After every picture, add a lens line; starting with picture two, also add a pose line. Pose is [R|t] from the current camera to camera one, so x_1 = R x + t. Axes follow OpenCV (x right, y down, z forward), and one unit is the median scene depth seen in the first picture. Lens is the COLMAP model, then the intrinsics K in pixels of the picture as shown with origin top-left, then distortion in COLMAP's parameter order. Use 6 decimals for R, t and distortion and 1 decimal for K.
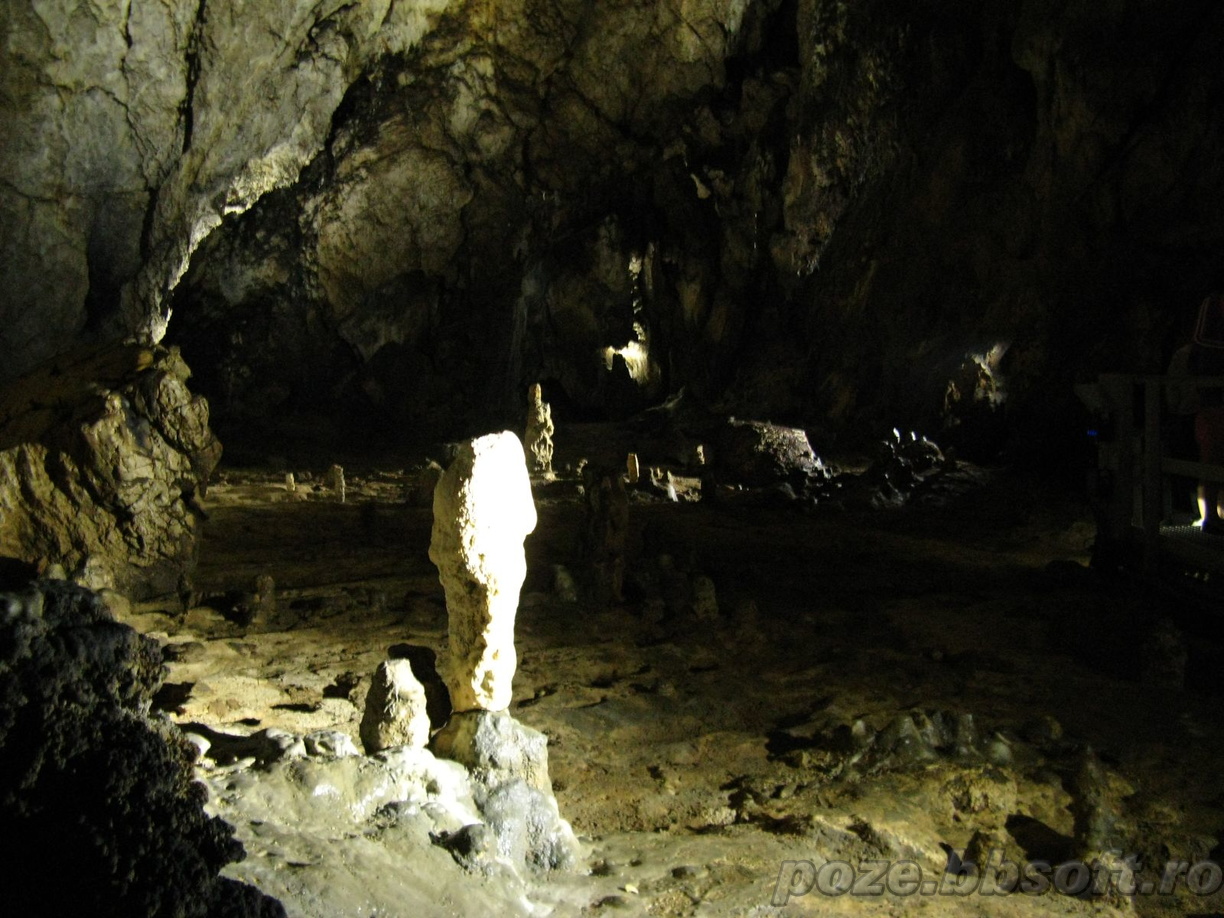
lens RADIAL K [[1235.0, 0, 612.1], [0, 1235.0, 425.8], [0, 0, 1]] dist [-0.188115, 0.191812]
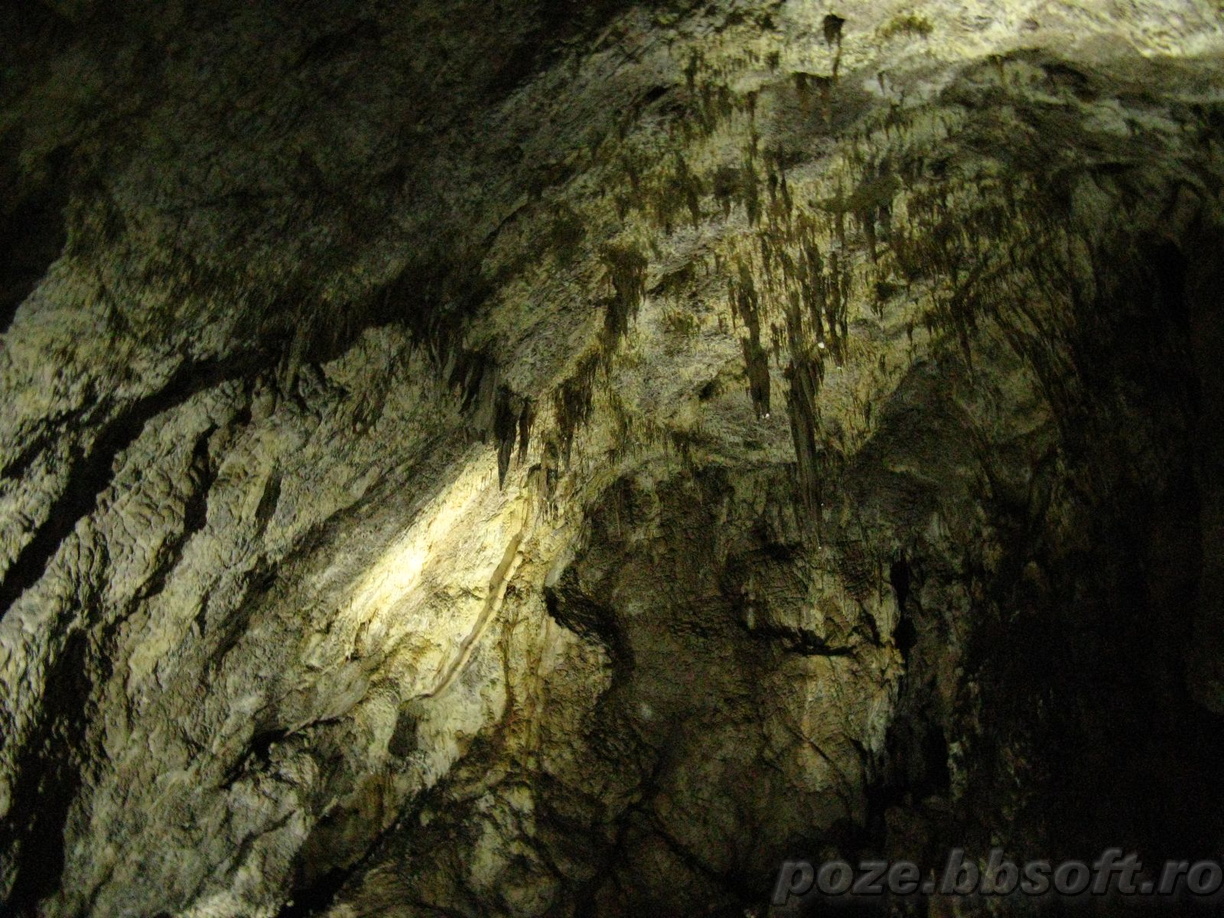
lens RADIAL K [[1235.0, 0, 612.1], [0, 1235.0, 425.8], [0, 0, 1]] dist [-0.188115, 0.191812]
pose [[0.976419, -0.102481, -0.190009, 0.124739], [-0.029100, 0.809634, -0.586213, -0.036269], [0.213913, 0.577919, 0.787560, 0.264383]]
